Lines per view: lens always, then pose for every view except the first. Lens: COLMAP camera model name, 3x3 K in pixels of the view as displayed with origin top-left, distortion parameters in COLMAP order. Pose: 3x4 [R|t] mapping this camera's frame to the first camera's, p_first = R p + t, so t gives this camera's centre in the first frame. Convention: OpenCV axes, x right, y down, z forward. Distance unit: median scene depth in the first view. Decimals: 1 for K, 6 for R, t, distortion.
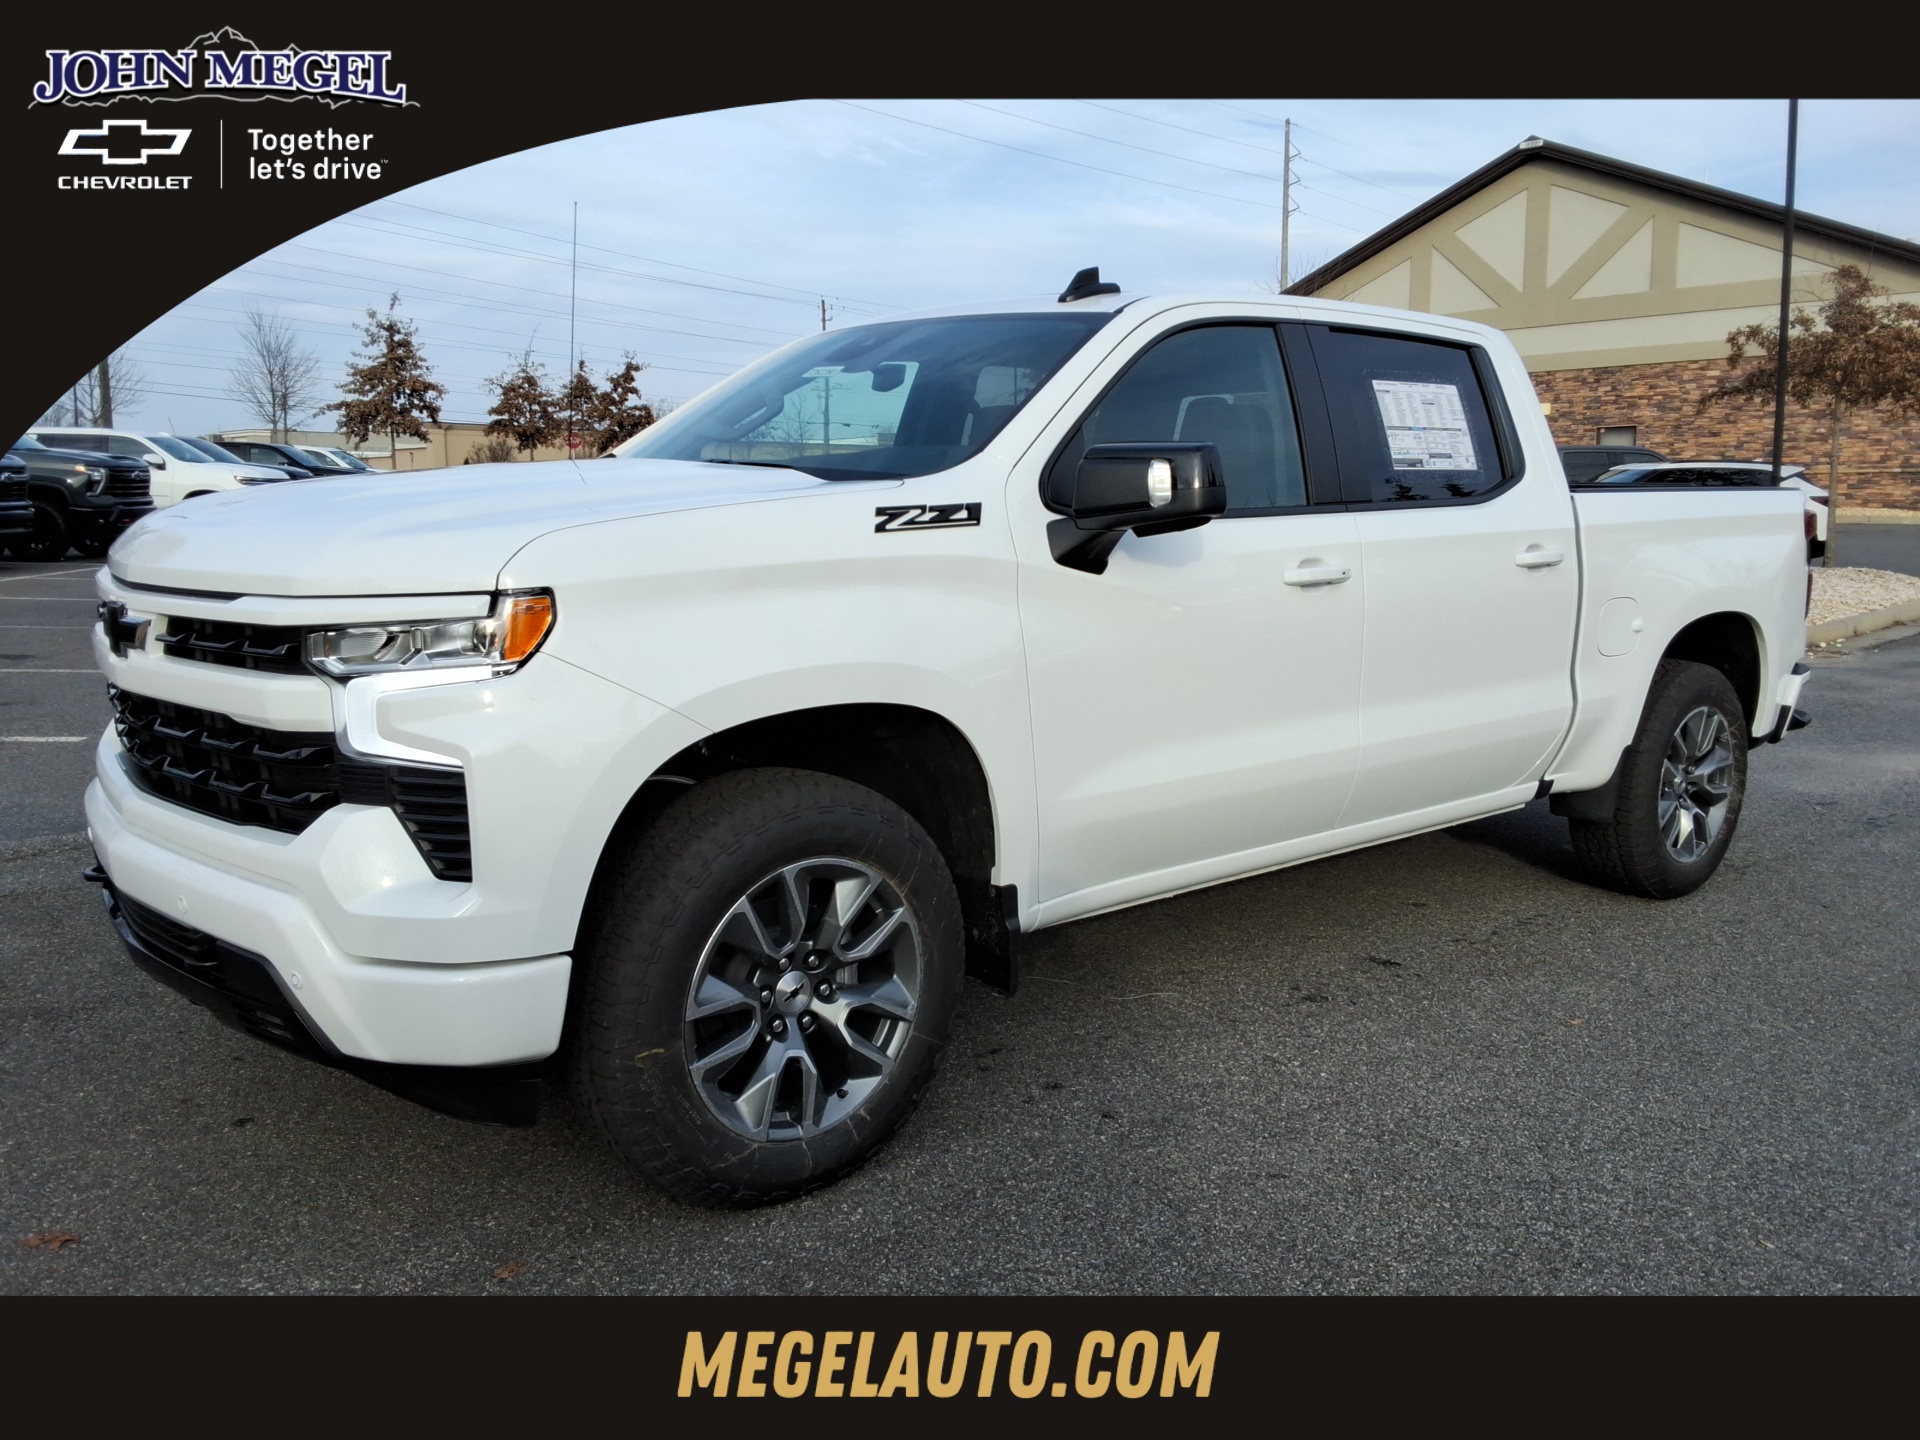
lens RADIAL K [[1538.6, 0, 976.7], [0, 1538.6, 699.7], [0, 0, 1]] dist [0.117068, -0.187635]
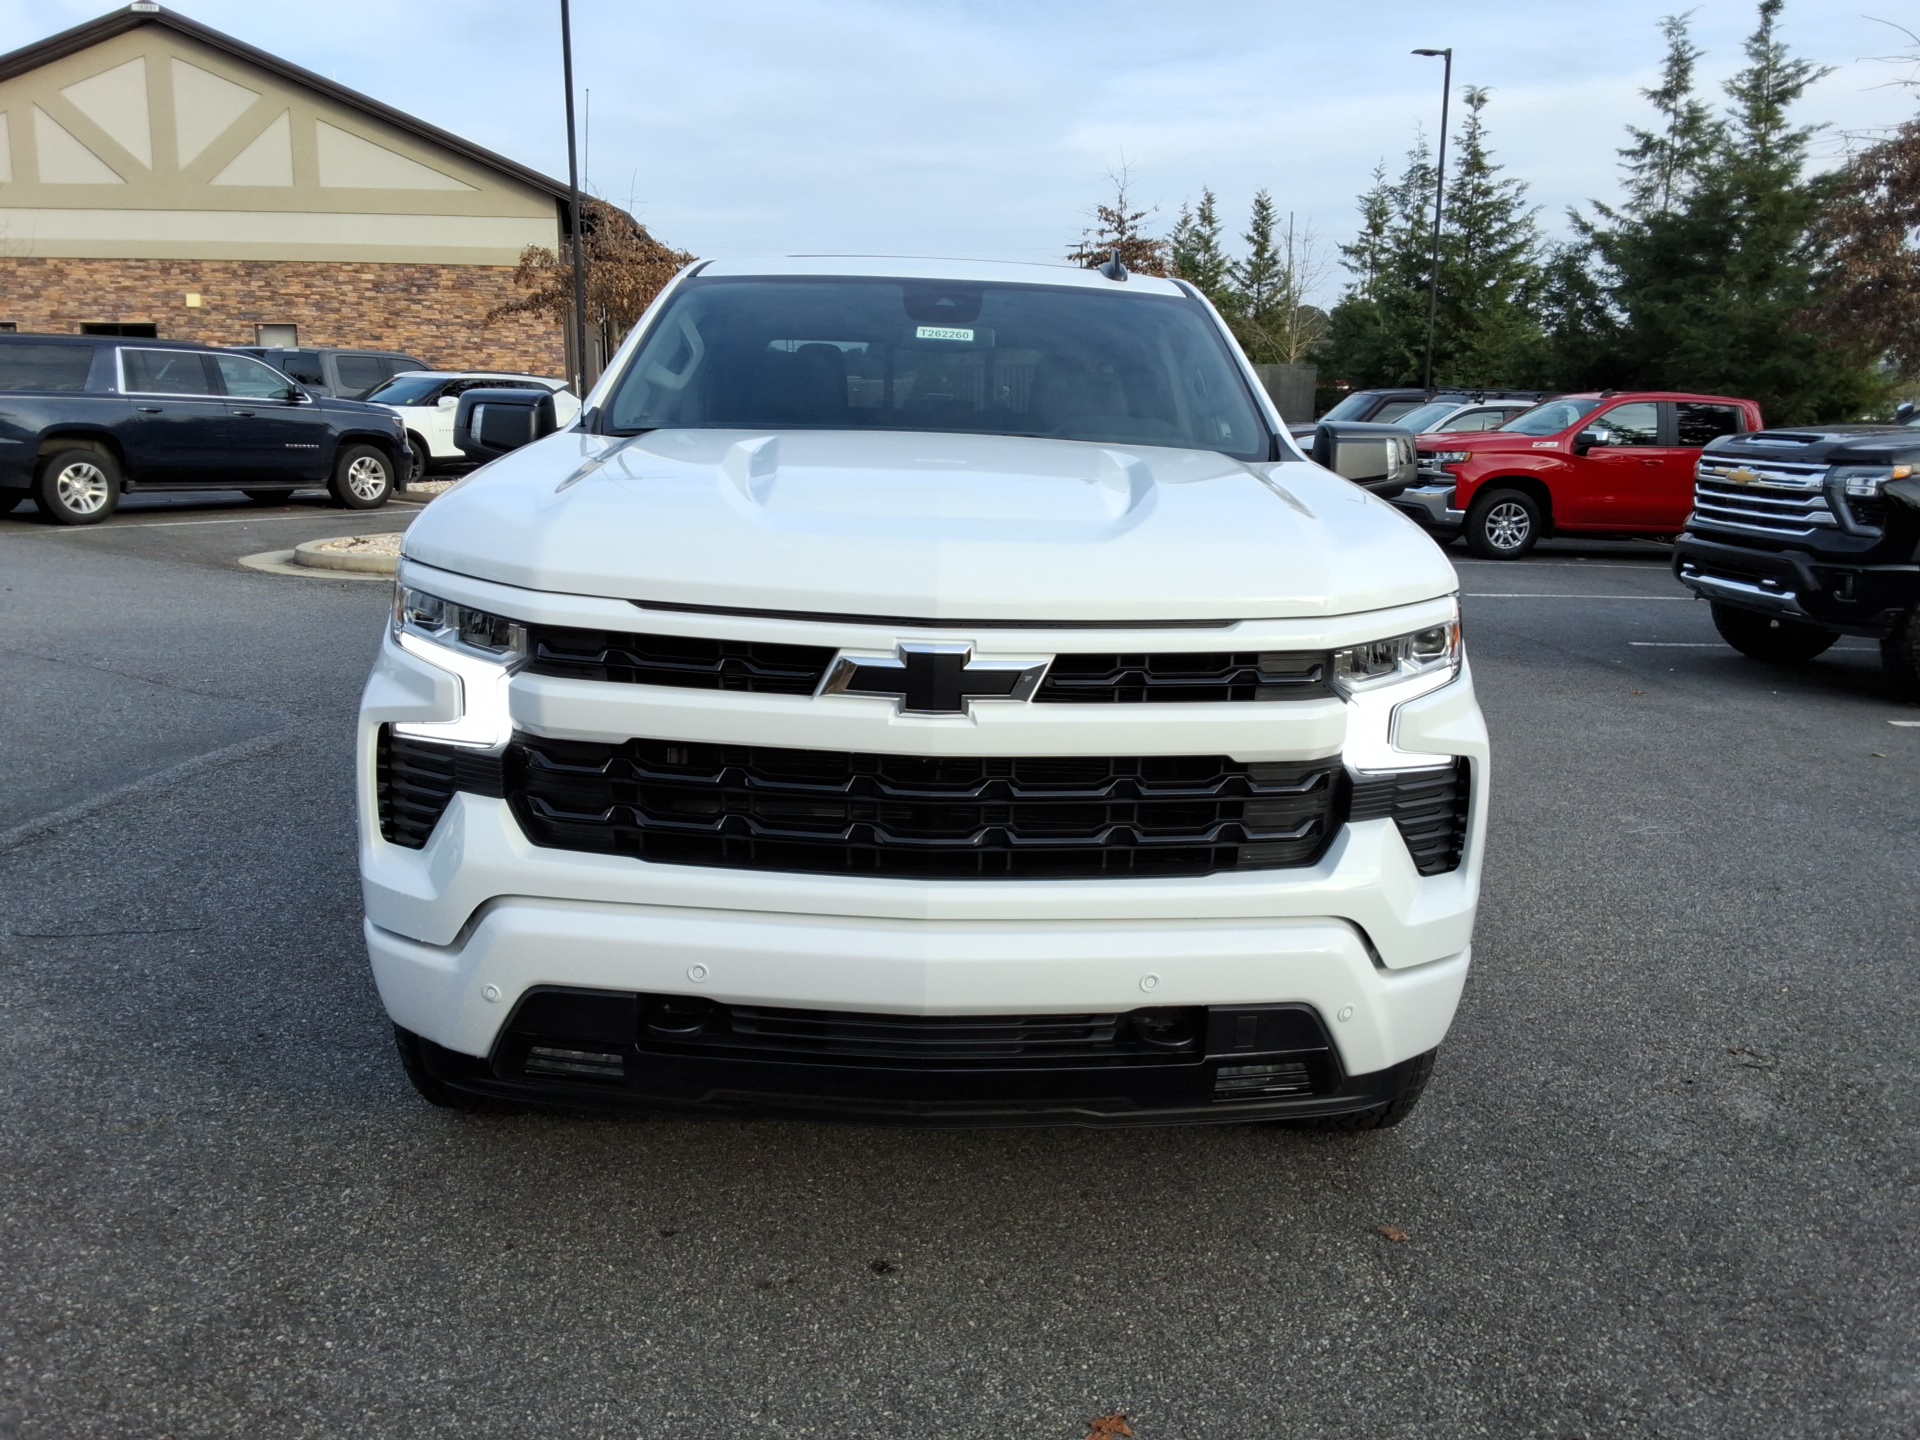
lens RADIAL K [[1538.6, 0, 976.7], [0, 1538.6, 699.7], [0, 0, 1]] dist [0.117068, -0.187635]
pose [[0.634480, -0.133608, 0.761304, -0.091263], [0.082613, 0.991027, 0.105074, -0.009383], [-0.768511, -0.003774, 0.639825, 0.040077]]
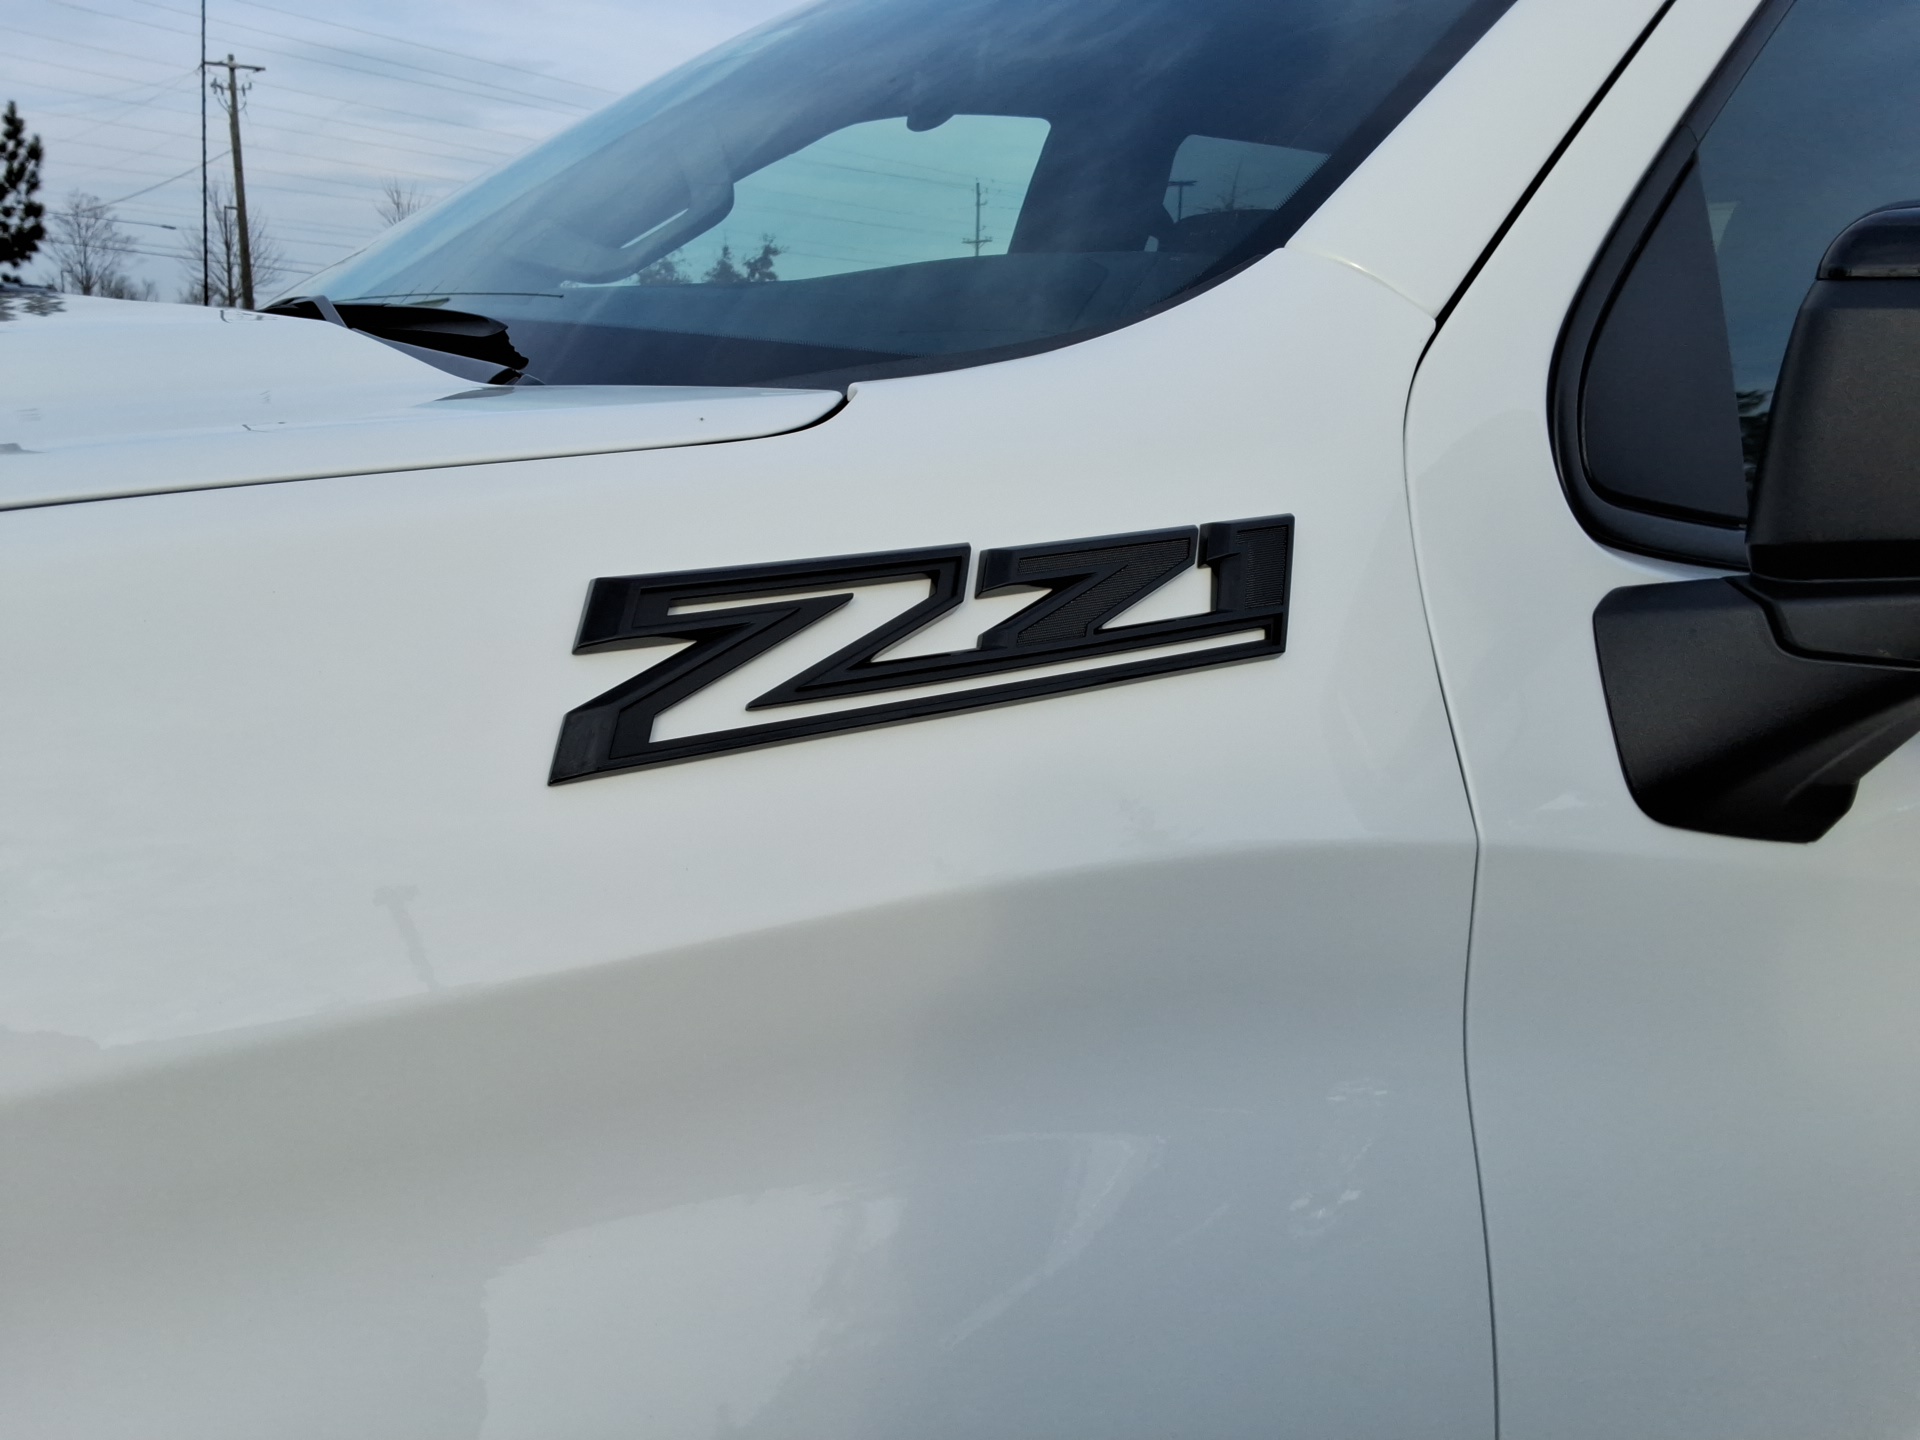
lens RADIAL K [[1542.4, 0, 953.4], [0, 1542.4, 718.8], [0, 0, 1]] dist [0.196281, -0.299262]
pose [[0.993769, 0.037777, -0.104858, -0.001392], [-0.029847, 0.996647, 0.076189, -0.010207], [0.107385, -0.072584, 0.991564, 0.070888]]
